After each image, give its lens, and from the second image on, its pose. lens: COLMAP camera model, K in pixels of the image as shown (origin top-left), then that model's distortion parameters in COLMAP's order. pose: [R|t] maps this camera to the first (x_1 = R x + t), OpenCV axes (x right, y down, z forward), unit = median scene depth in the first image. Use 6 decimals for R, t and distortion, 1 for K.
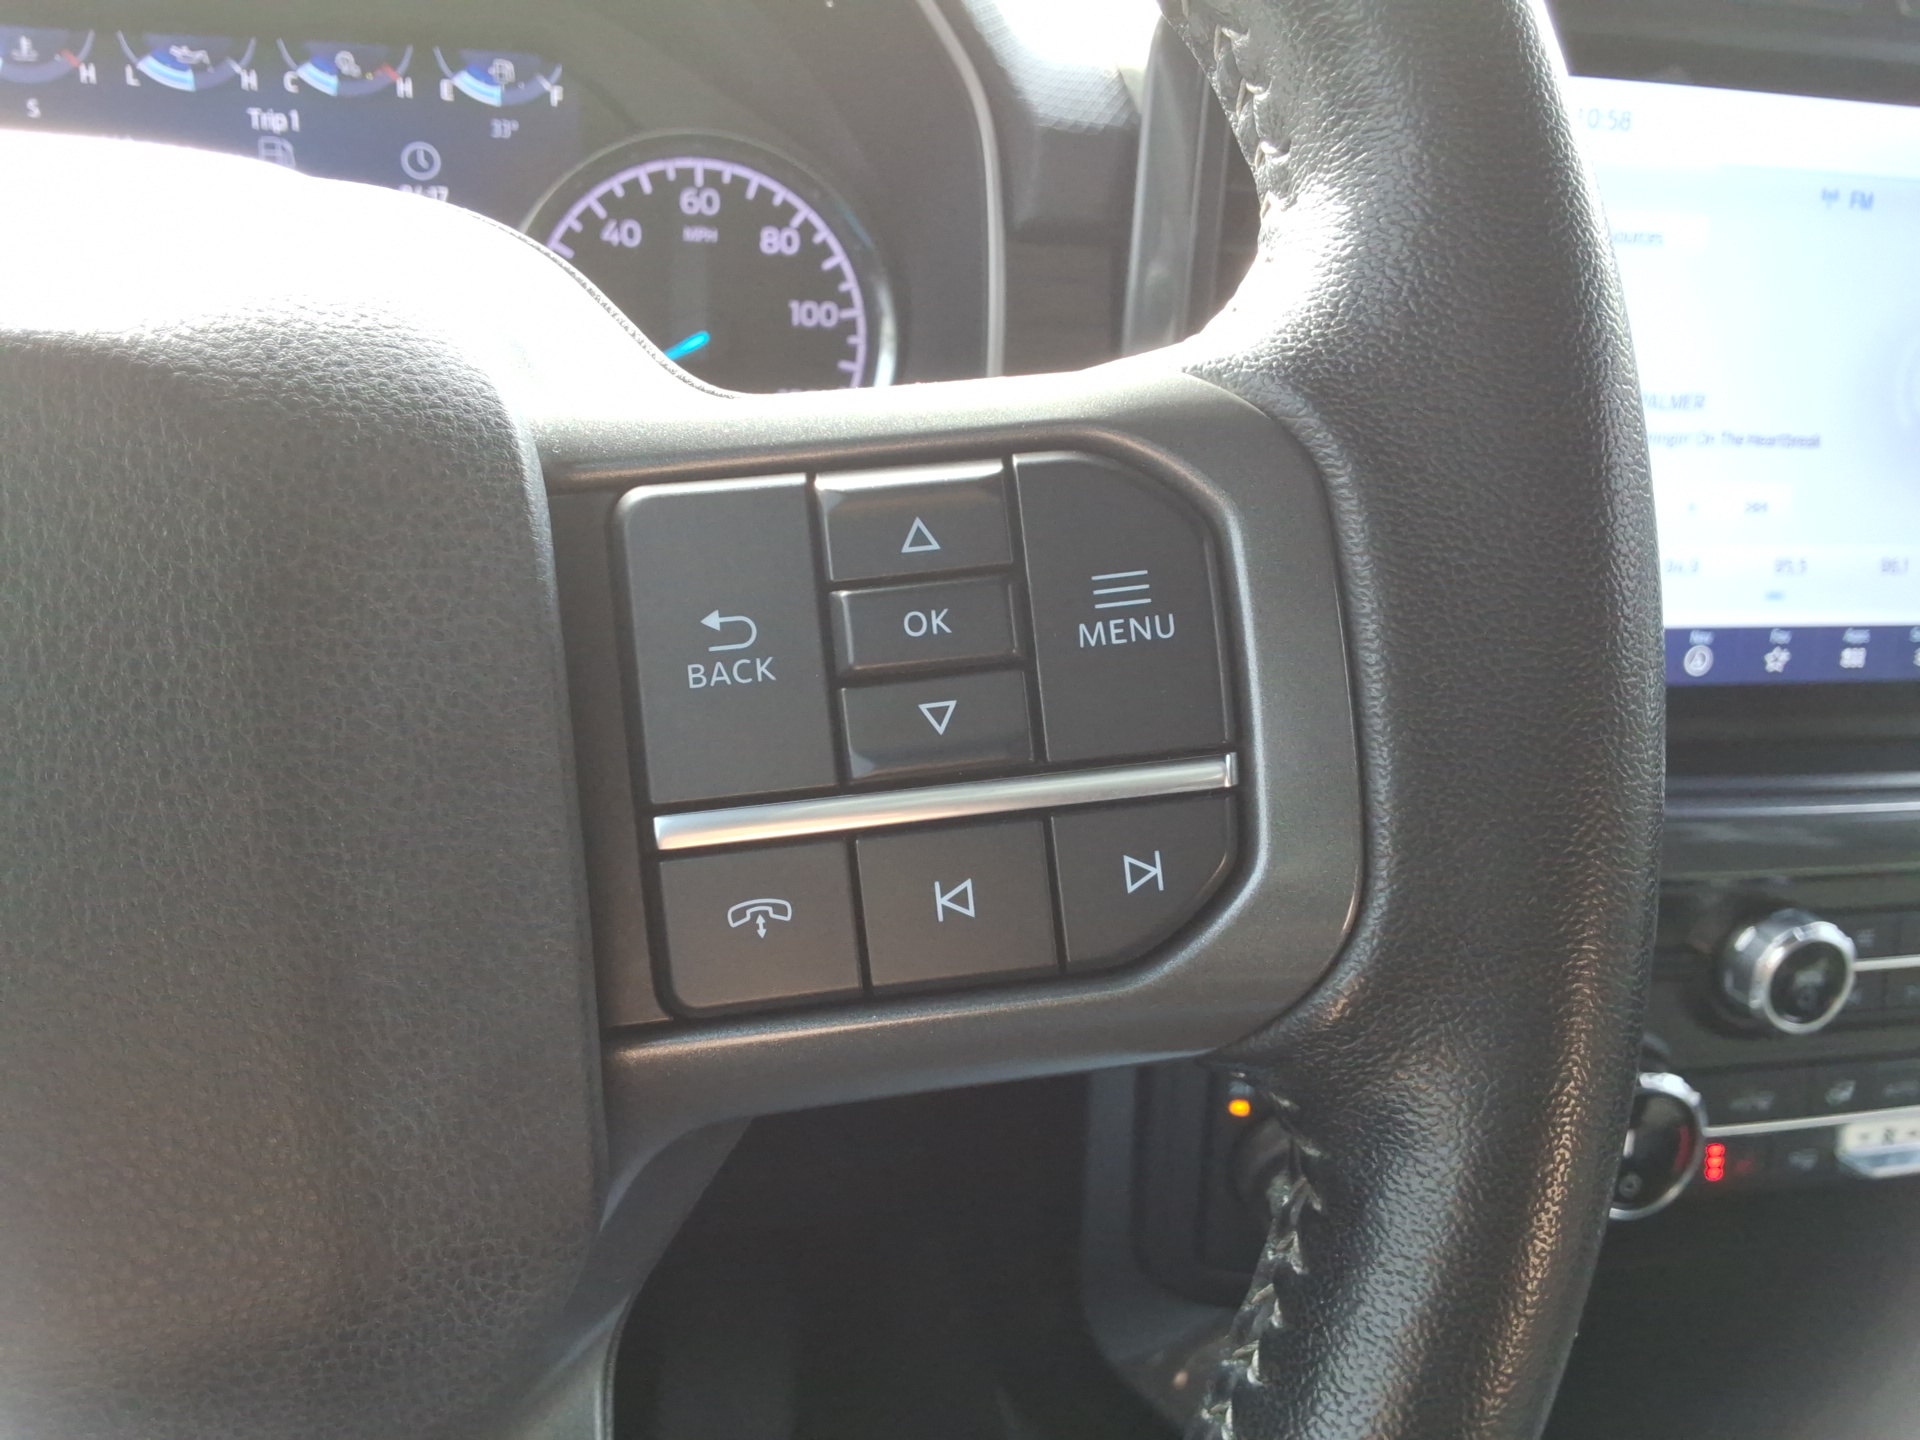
lens RADIAL K [[1561.7, 0, 960.0], [0, 1561.7, 720.0], [0, 0, 1]] dist [0.120900, -0.191622]
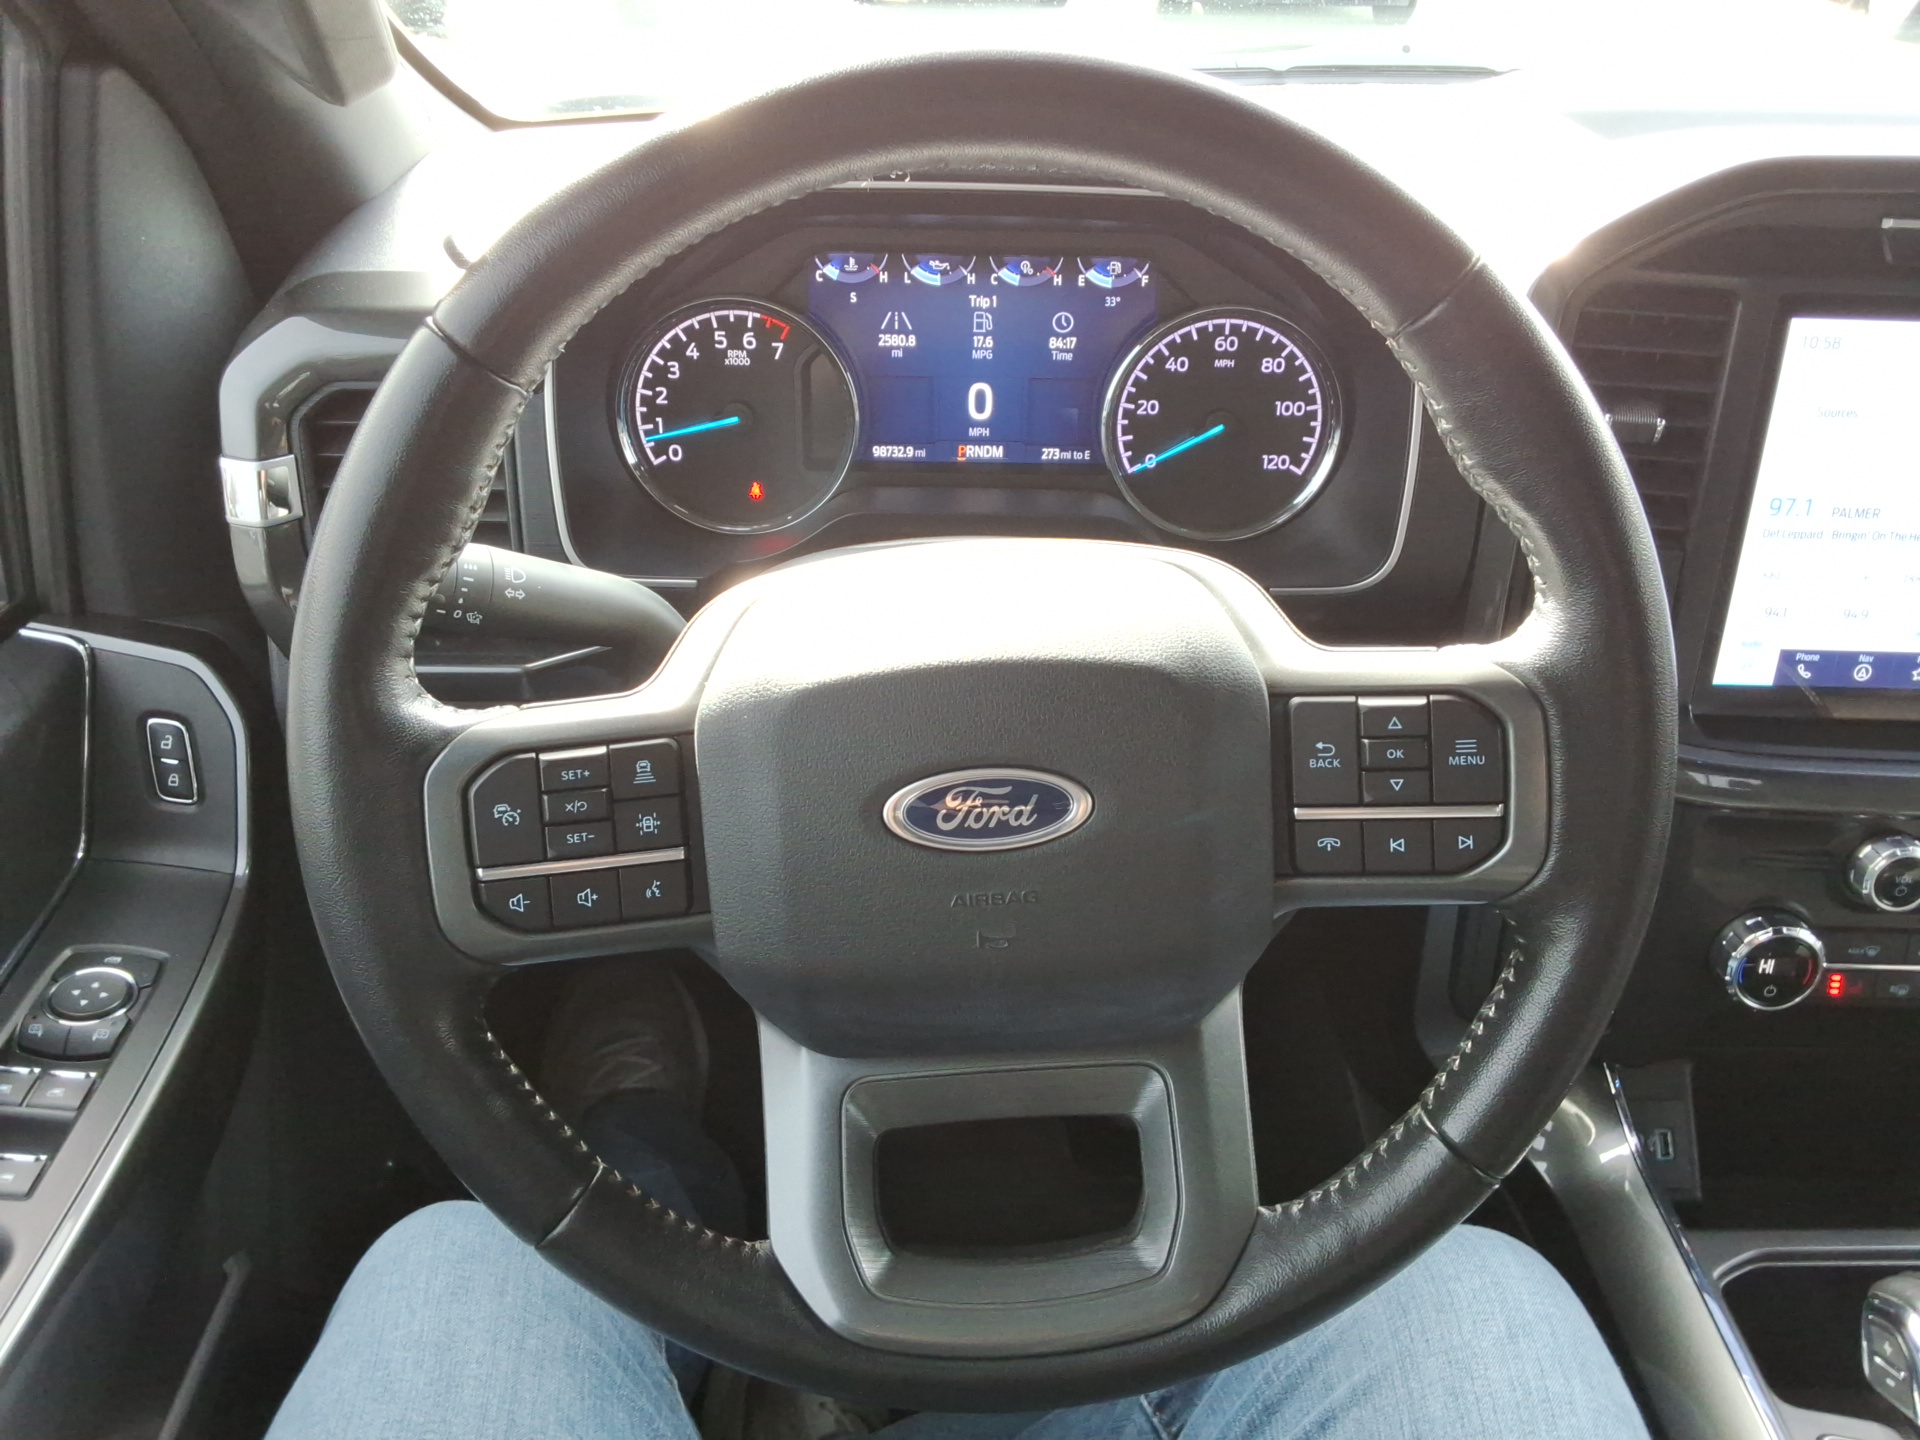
lens RADIAL K [[1529.9, 0, 976.8], [0, 1529.9, 707.0], [0, 0, 1]] dist [0.122657, -0.190022]
pose [[0.976635, 0.073439, -0.201970, -0.071416], [-0.046454, 0.989723, 0.135244, -0.170880], [0.209826, -0.122702, 0.970009, -0.669394]]
